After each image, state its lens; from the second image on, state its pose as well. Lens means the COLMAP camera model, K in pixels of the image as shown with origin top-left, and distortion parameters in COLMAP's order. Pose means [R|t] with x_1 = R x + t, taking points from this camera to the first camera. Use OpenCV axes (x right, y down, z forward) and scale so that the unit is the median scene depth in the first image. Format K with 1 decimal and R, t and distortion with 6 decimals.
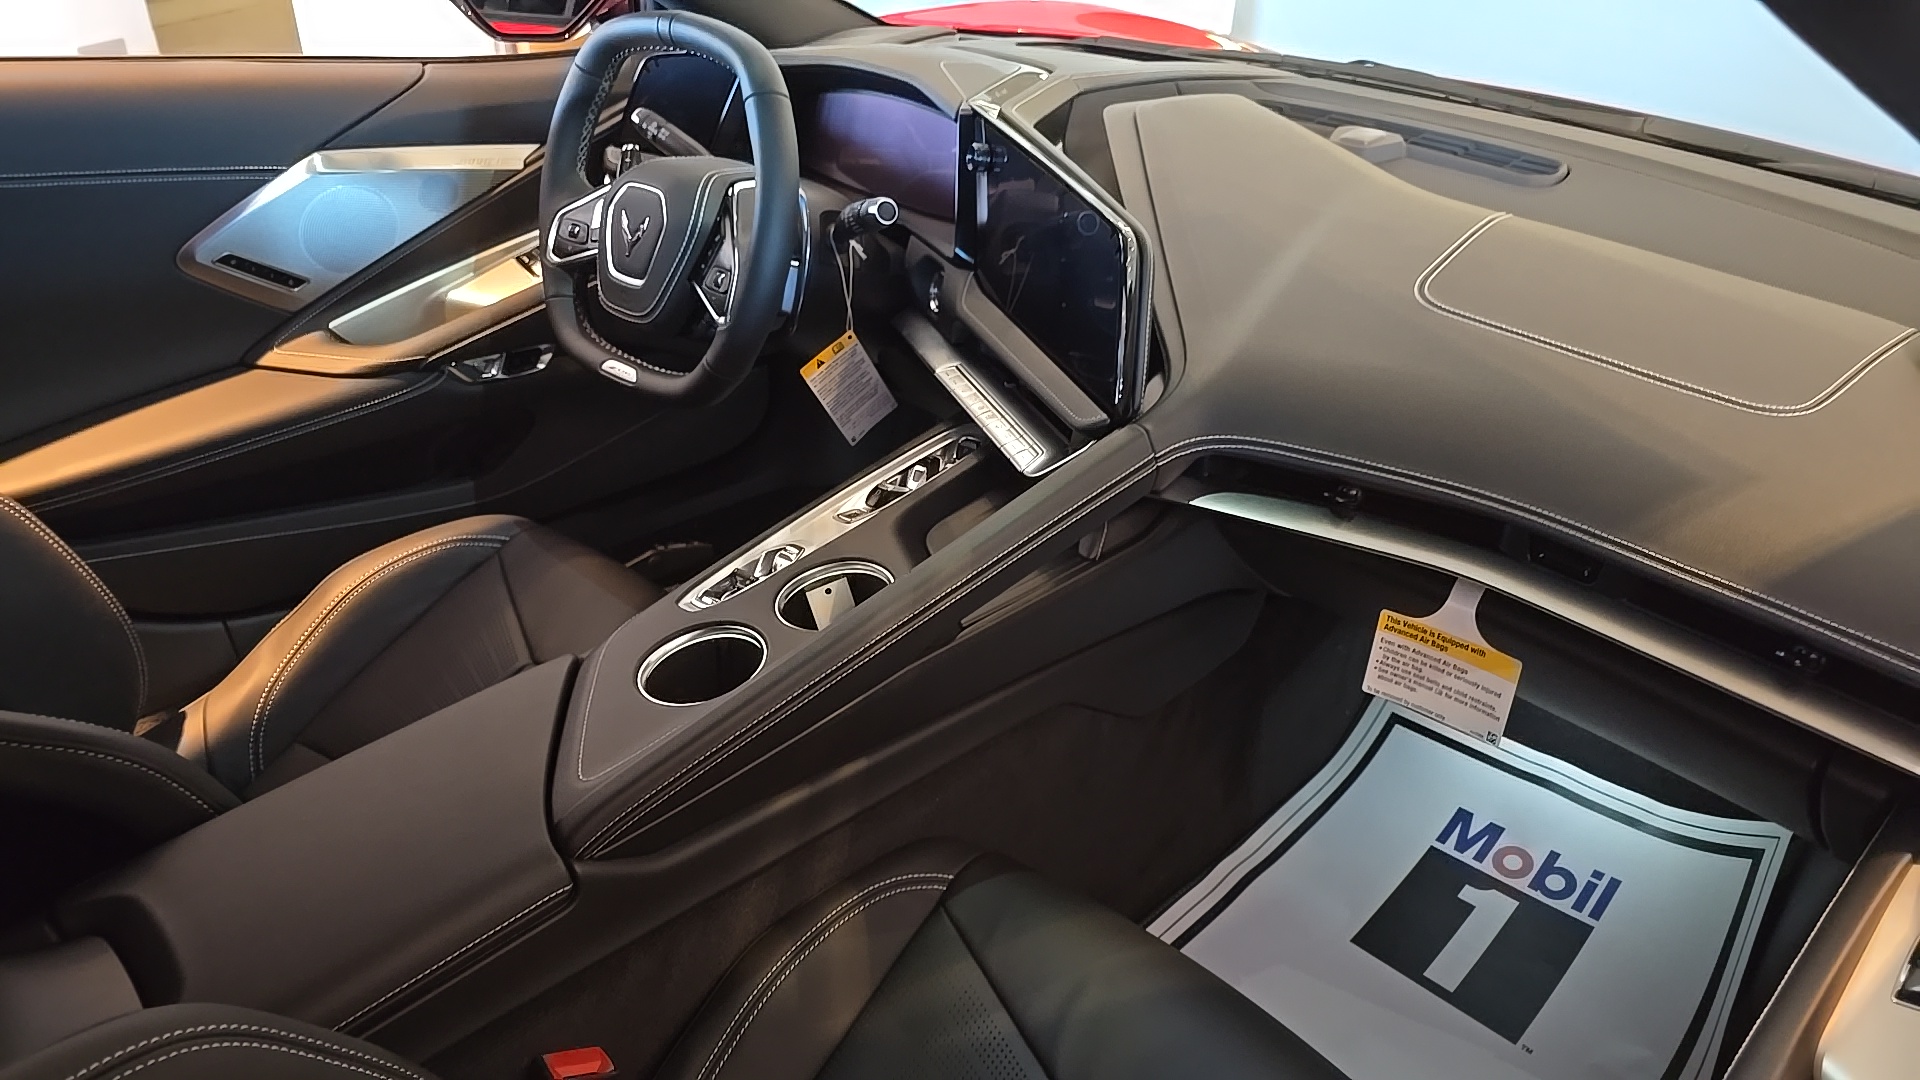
lens RADIAL K [[1284.5, 0, 974.7], [0, 1284.5, 544.5], [0, 0, 1]] dist [0.061691, -0.068011]
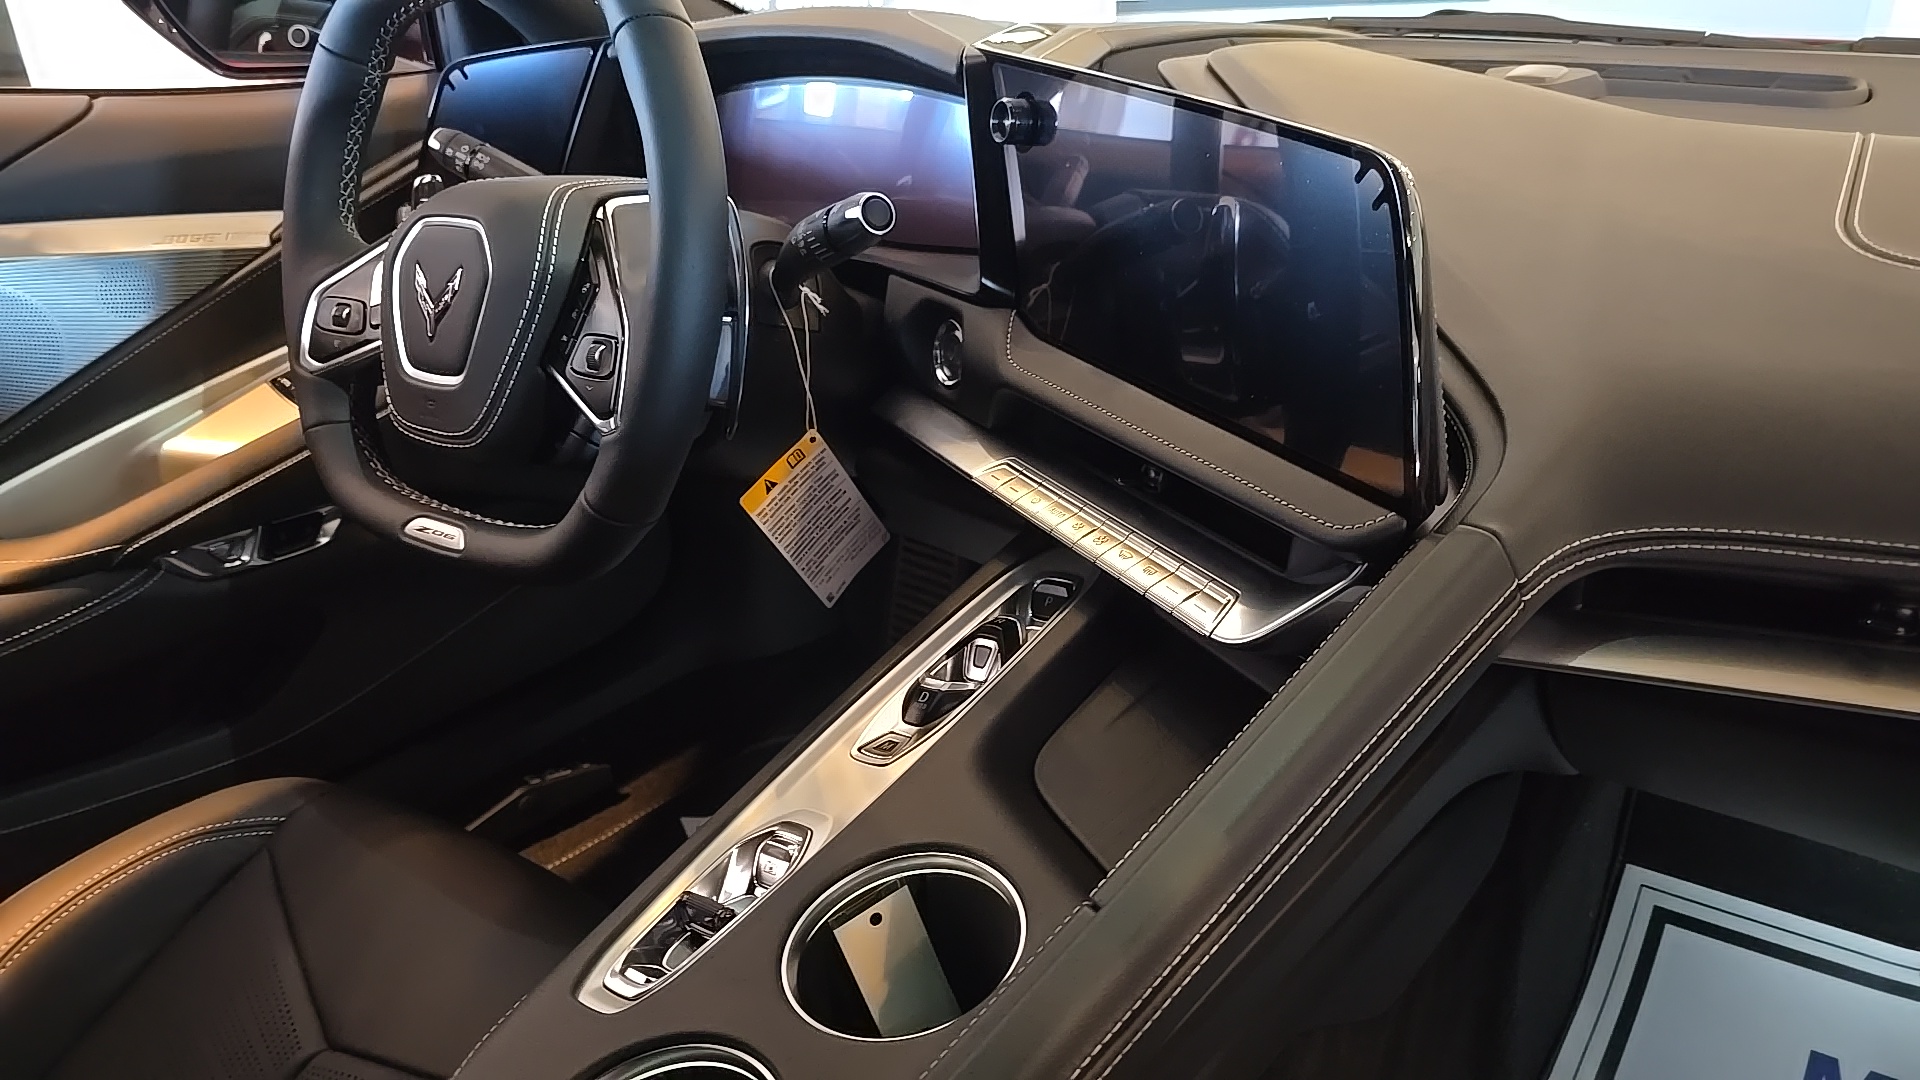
lens RADIAL K [[1284.5, 0, 974.7], [0, 1284.5, 544.5], [0, 0, 1]] dist [0.061691, -0.068011]
pose [[0.989306, -0.110580, 0.095110, -0.085202], [0.118602, 0.989443, -0.083283, -0.049337], [-0.084896, 0.093673, 0.991977, 0.379592]]
